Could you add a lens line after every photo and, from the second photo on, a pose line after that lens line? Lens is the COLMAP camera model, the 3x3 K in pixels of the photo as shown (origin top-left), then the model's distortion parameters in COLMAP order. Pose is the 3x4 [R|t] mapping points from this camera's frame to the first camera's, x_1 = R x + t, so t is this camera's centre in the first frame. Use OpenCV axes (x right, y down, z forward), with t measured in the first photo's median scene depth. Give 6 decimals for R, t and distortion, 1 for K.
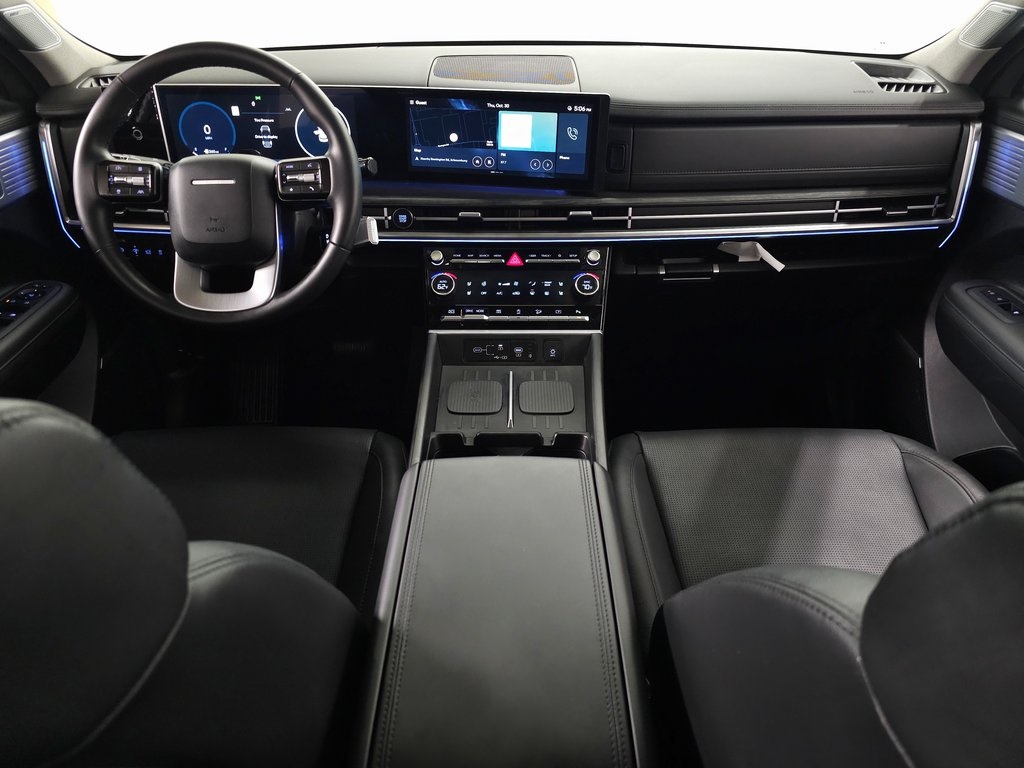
lens RADIAL K [[686.1, 0, 509.6], [0, 686.1, 391.1], [0, 0, 1]] dist [0.051897, -0.054604]
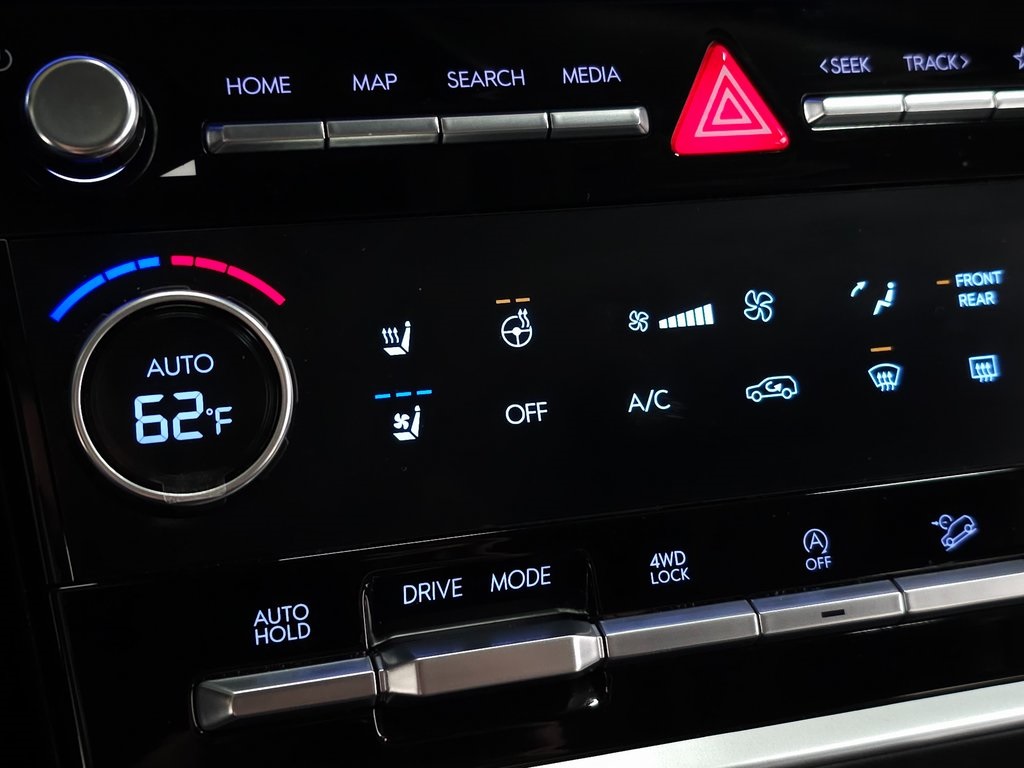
lens RADIAL K [[1349.4, 0, 512.0], [0, 1349.4, 384.0], [0, 0, 1]] dist [0.178168, -0.644546]
pose [[0.956578, -0.097754, 0.274597, -0.106087], [0.038625, 0.976289, 0.212996, -0.200550], [-0.288907, -0.193141, 0.937672, 0.783656]]
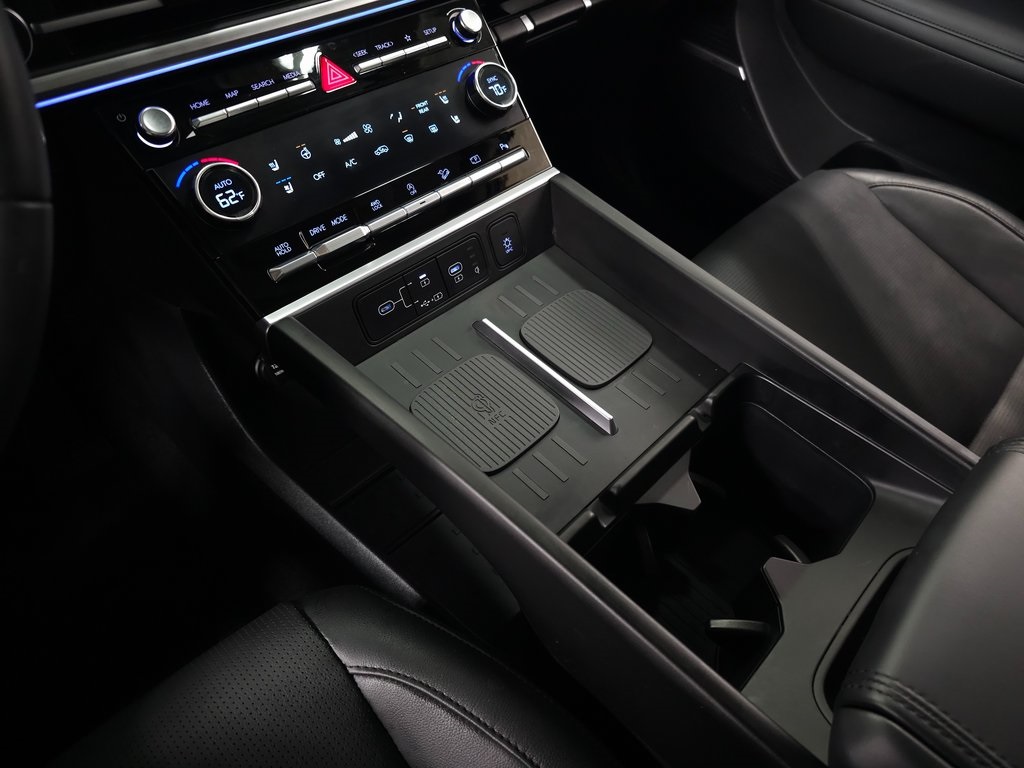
lens RADIAL K [[687.1, 0, 513.0], [0, 687.1, 381.7], [0, 0, 1]] dist [0.056976, -0.072976]
pose [[0.685115, -0.507332, 0.522716, -0.242829], [0.334042, 0.856502, 0.393471, -0.163378], [-0.647328, -0.094964, 0.756273, 0.597402]]
